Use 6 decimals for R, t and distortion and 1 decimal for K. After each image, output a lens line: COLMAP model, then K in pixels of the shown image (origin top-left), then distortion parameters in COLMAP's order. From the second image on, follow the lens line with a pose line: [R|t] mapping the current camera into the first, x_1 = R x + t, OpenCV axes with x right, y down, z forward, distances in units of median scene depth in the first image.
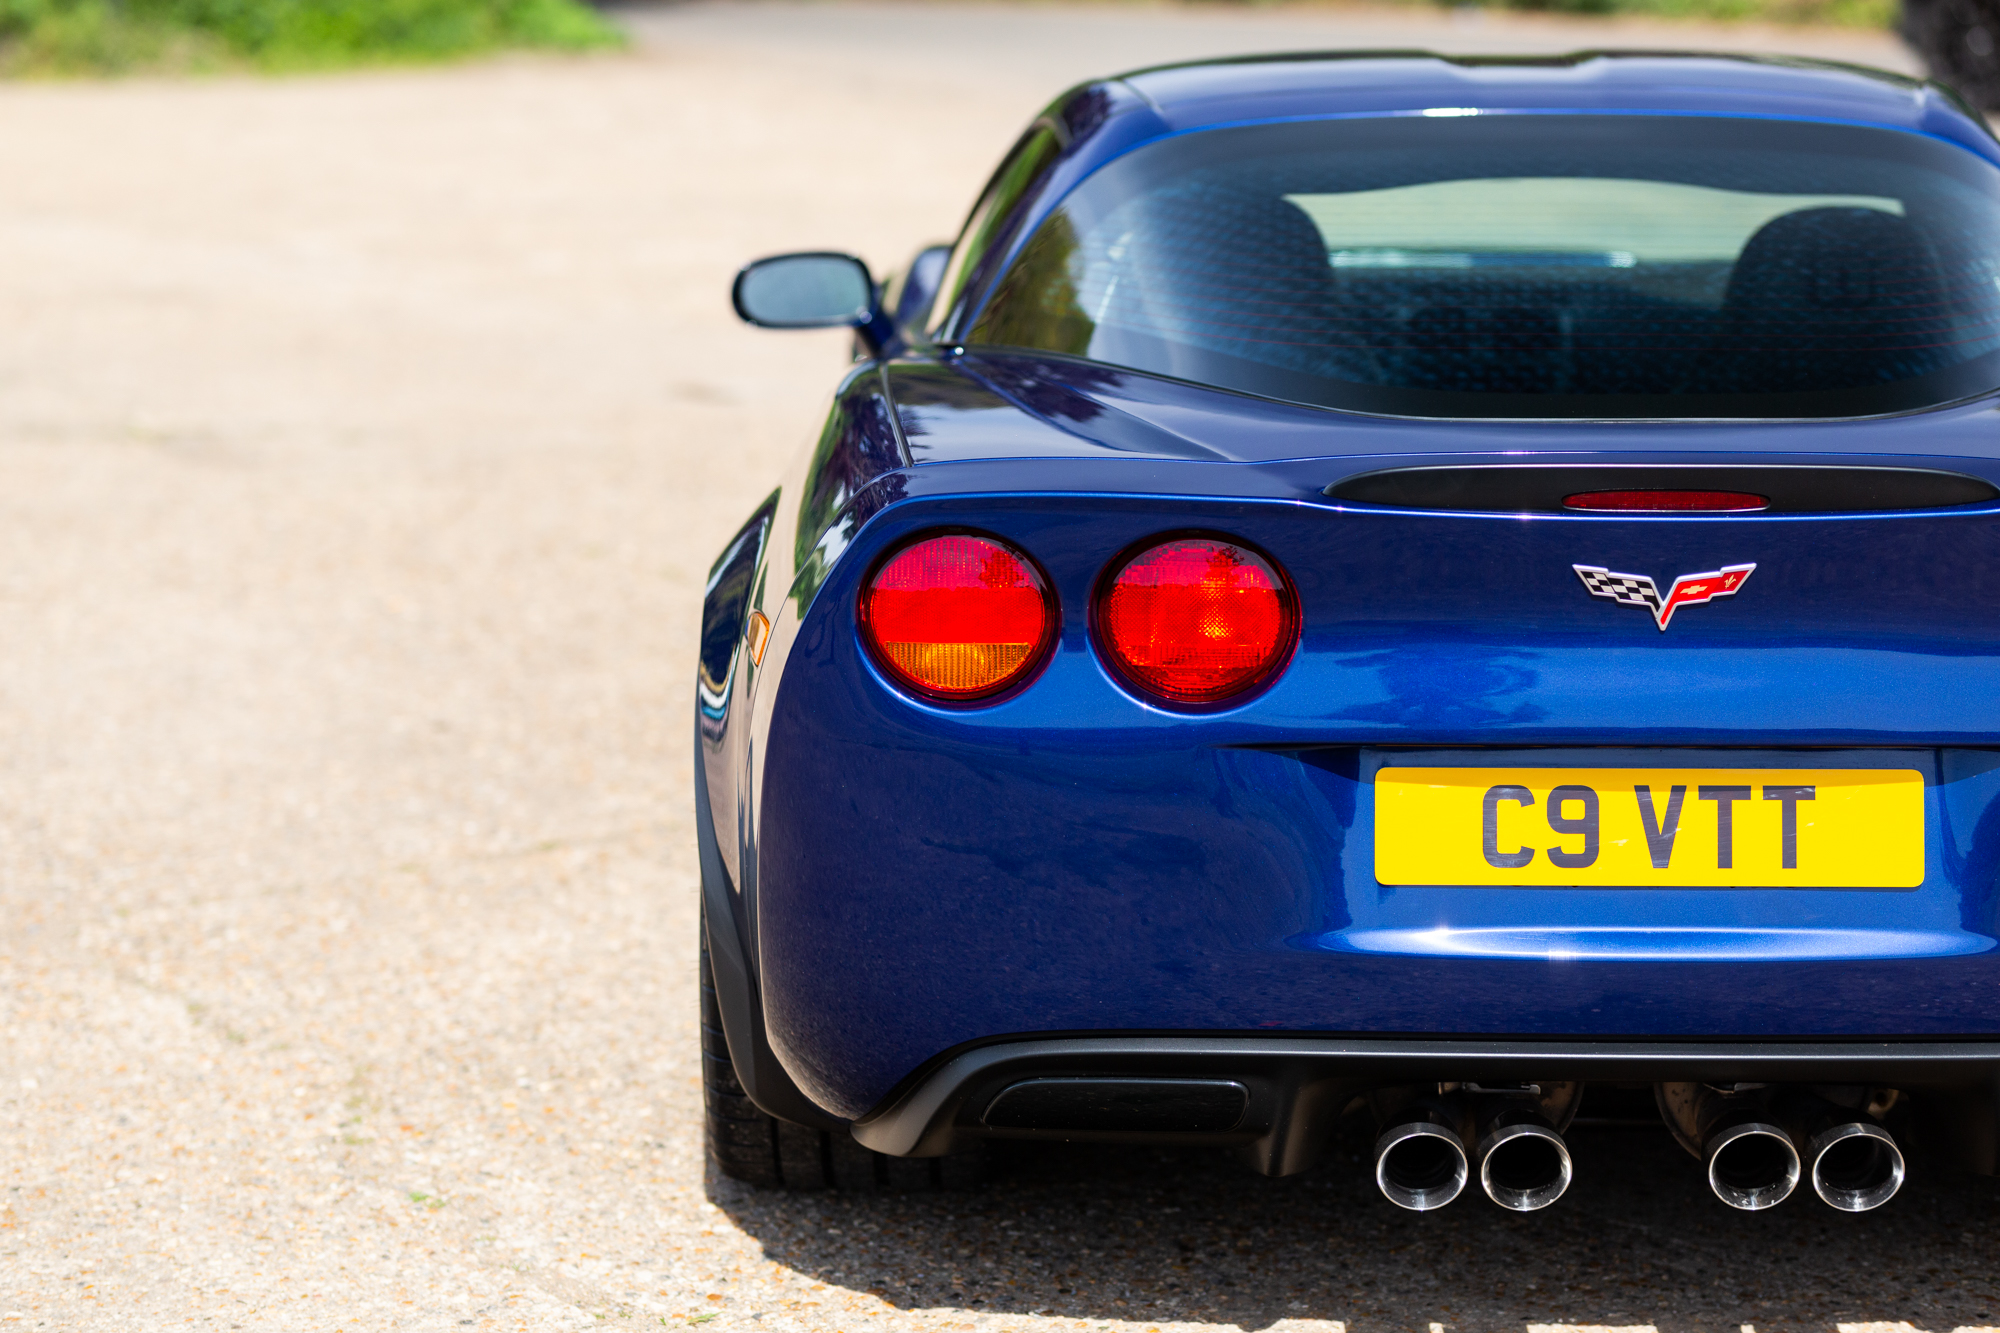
lens RADIAL K [[4651.9, 0, 969.6], [0, 4651.9, 604.0], [0, 0, 1]] dist [0.005332, 0.171552]
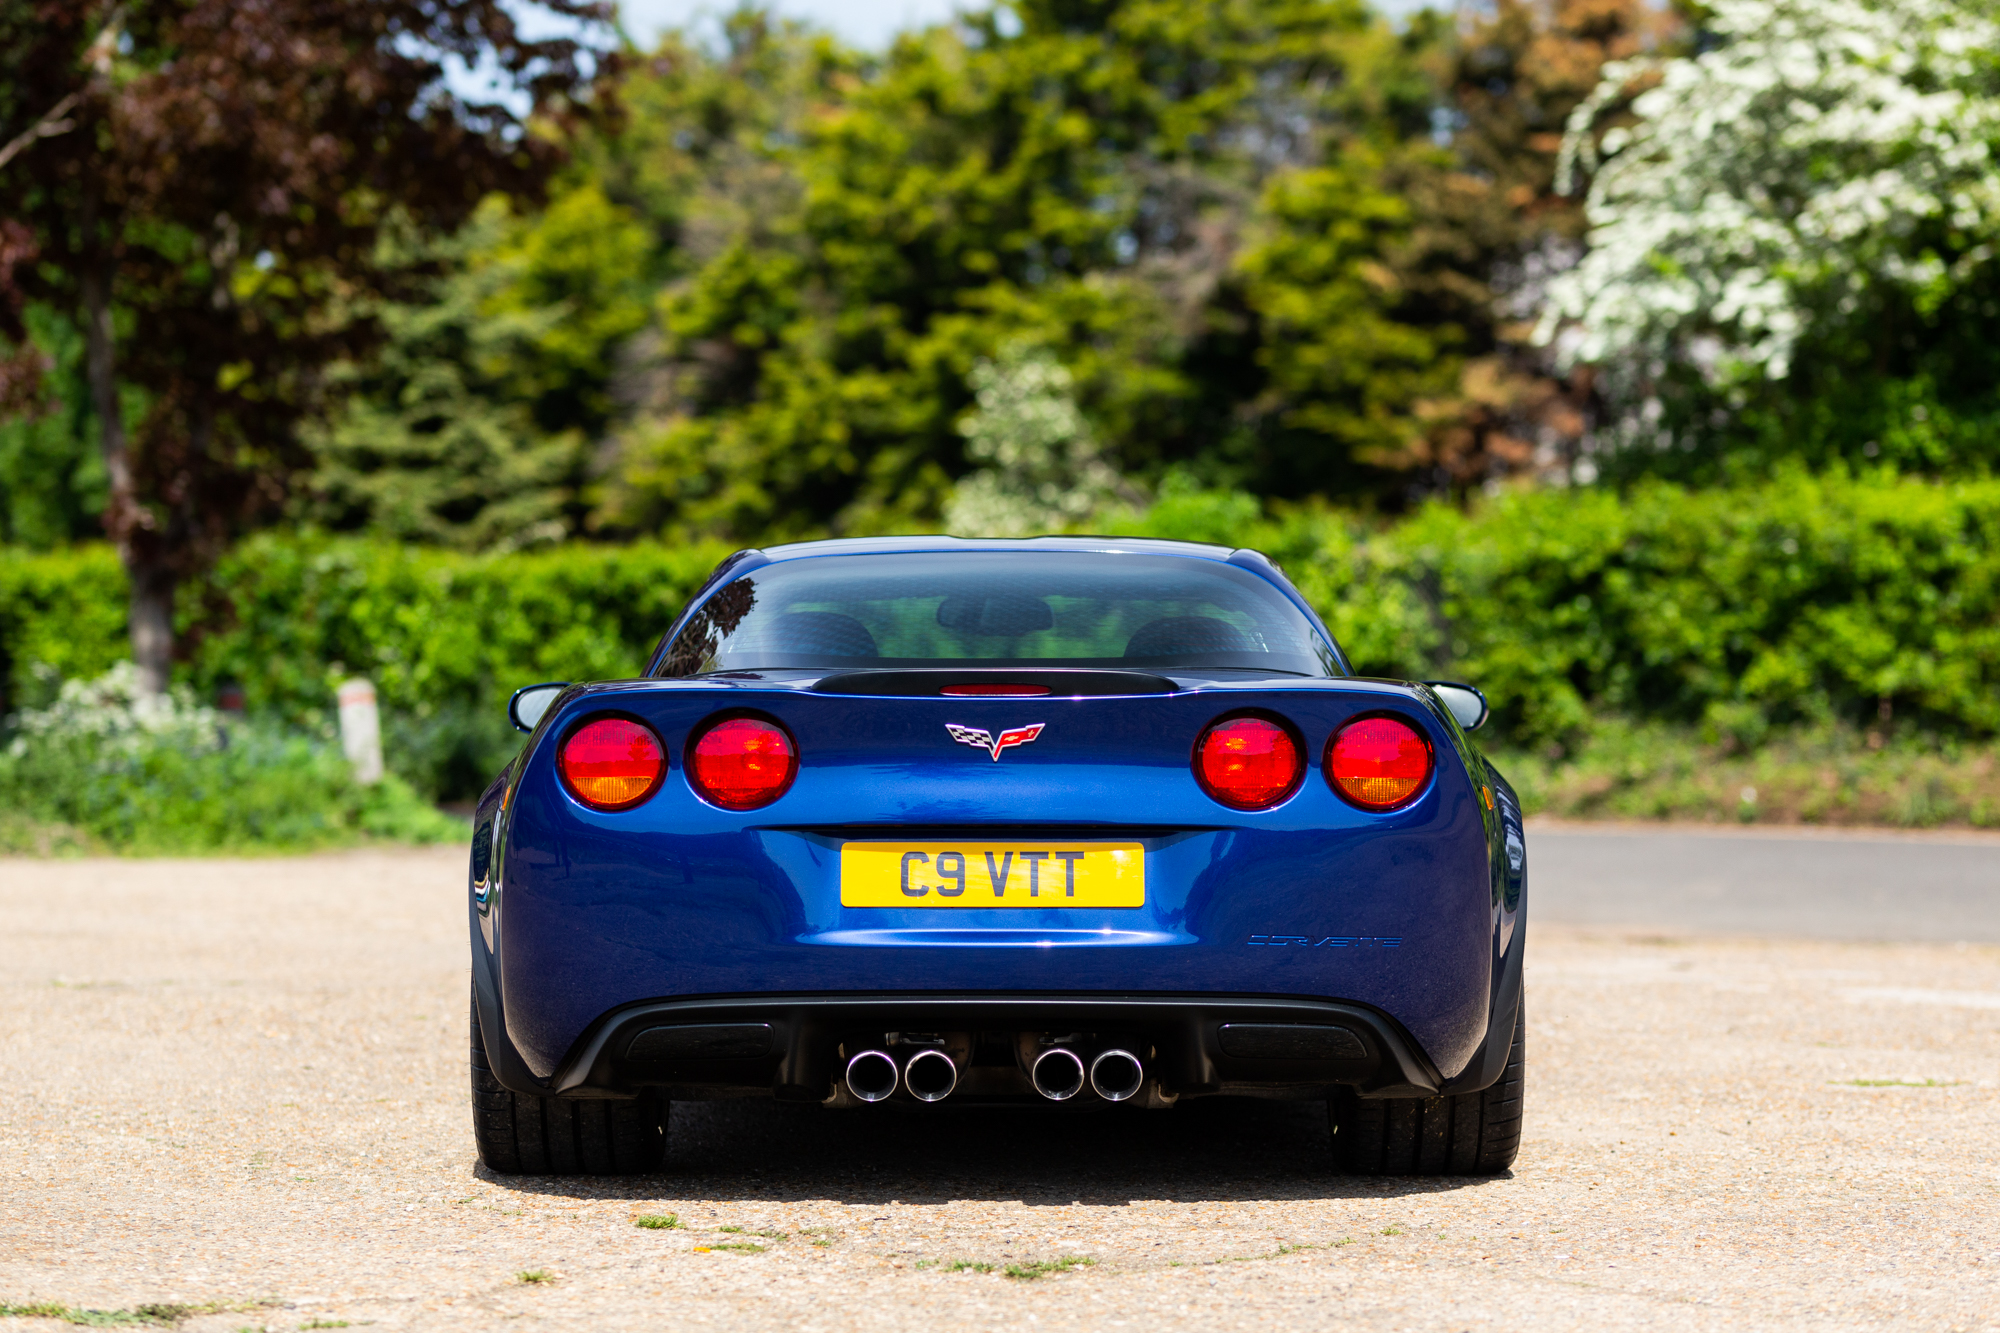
lens RADIAL K [[5114.2, 0, 999.9], [0, 5114.2, 616.4], [0, 0, 1]] dist [0.035086, 0.147149]
pose [[0.999656, 0.000673, 0.026208, 0.096610], [0.004260, 0.982216, -0.187706, 0.322266], [-0.025868, 0.187753, 0.981876, -0.969352]]
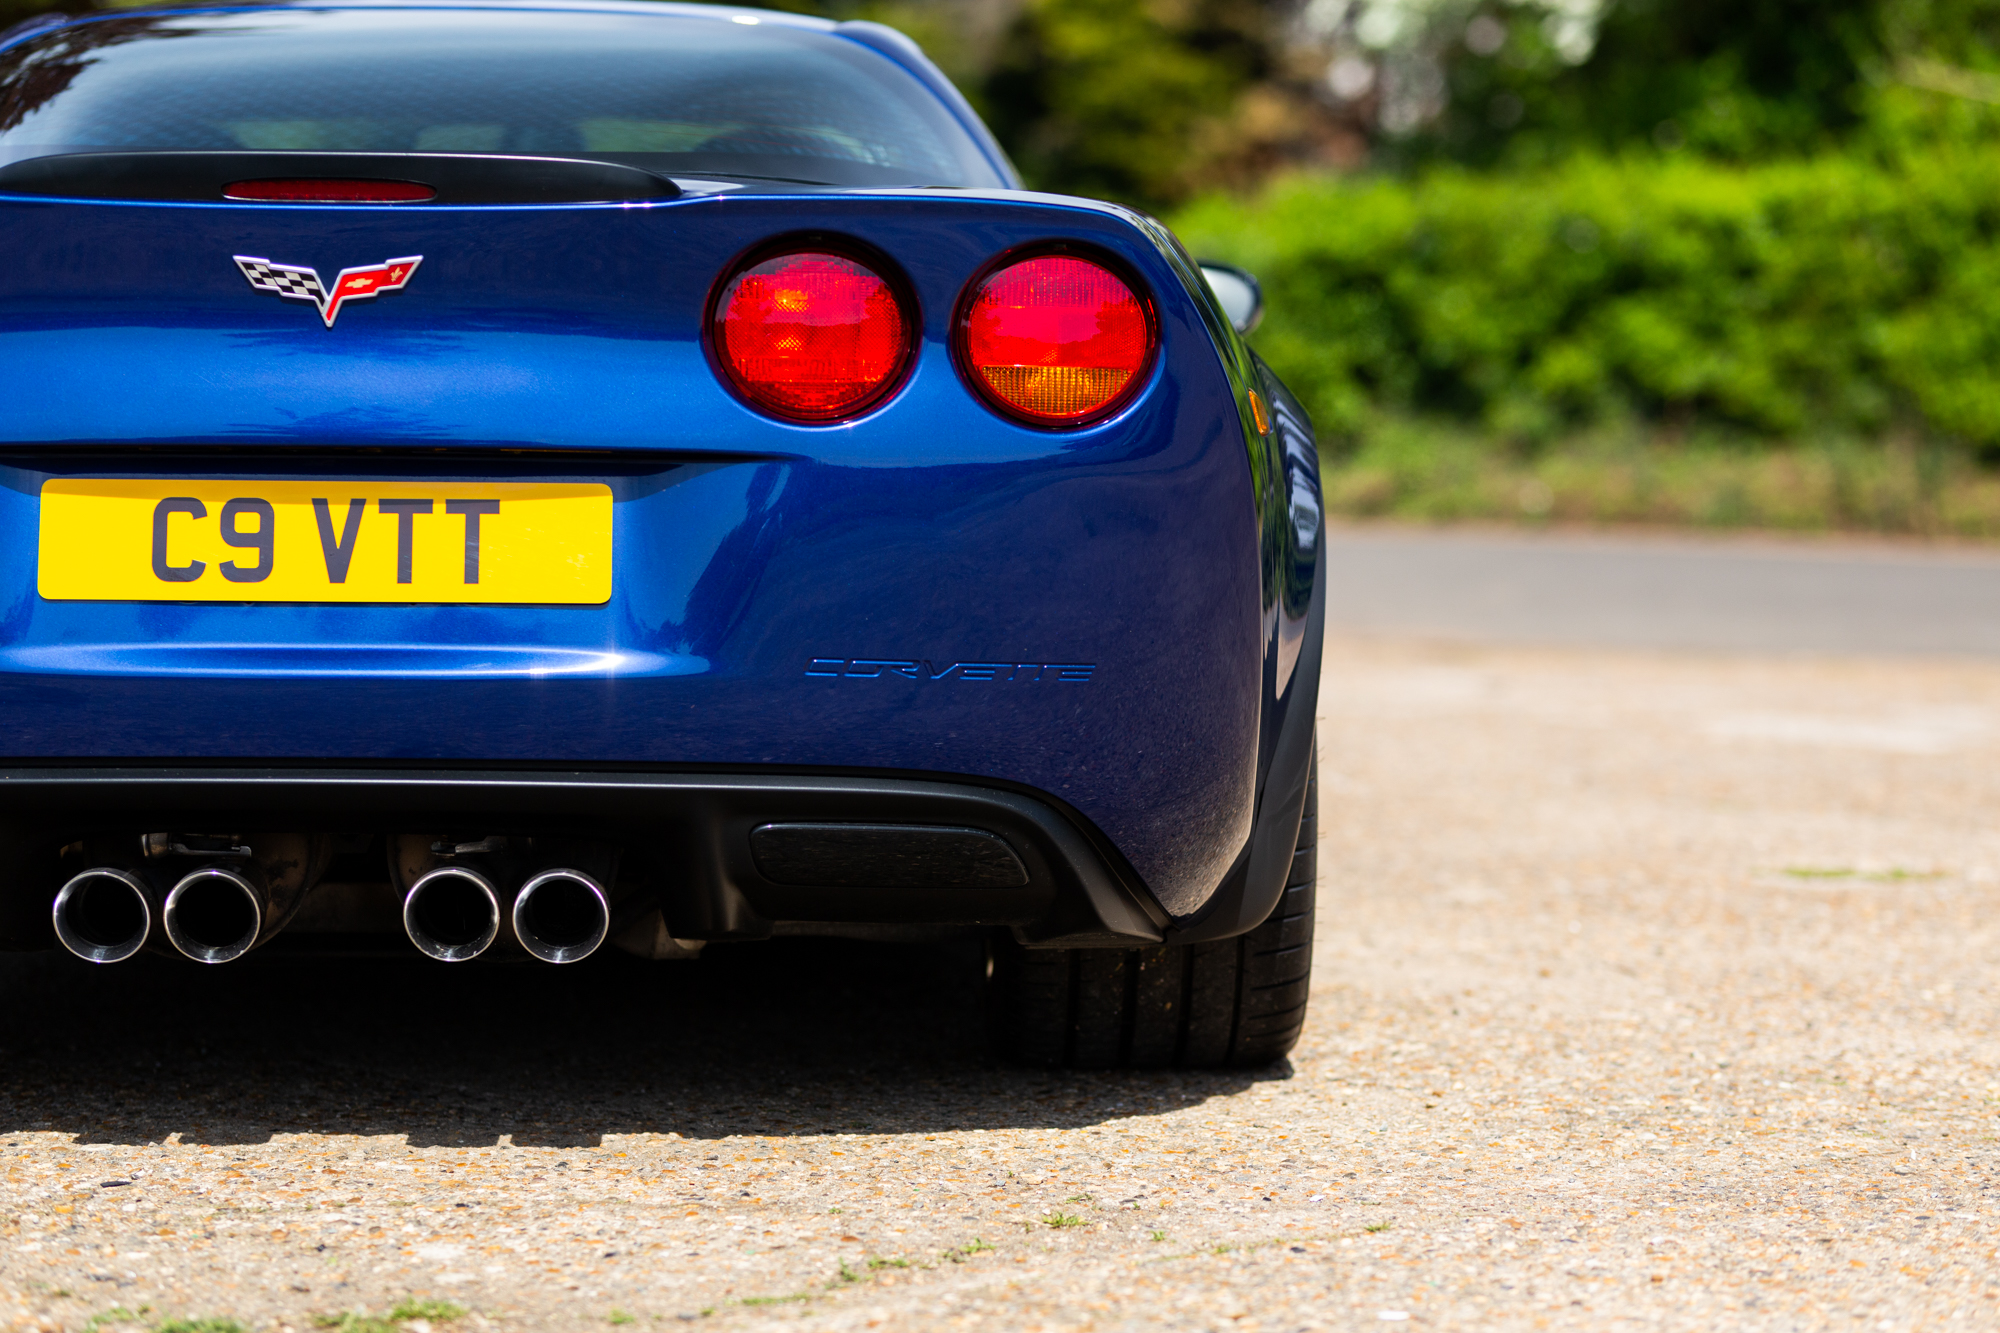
lens RADIAL K [[4651.9, 0, 969.6], [0, 4651.9, 604.0], [0, 0, 1]] dist [0.005332, 0.171552]
pose [[0.998282, 0.007260, 0.058141, 0.222689], [0.000549, 0.991090, -0.133192, 0.188678], [-0.058590, 0.132995, 0.989383, 0.043728]]
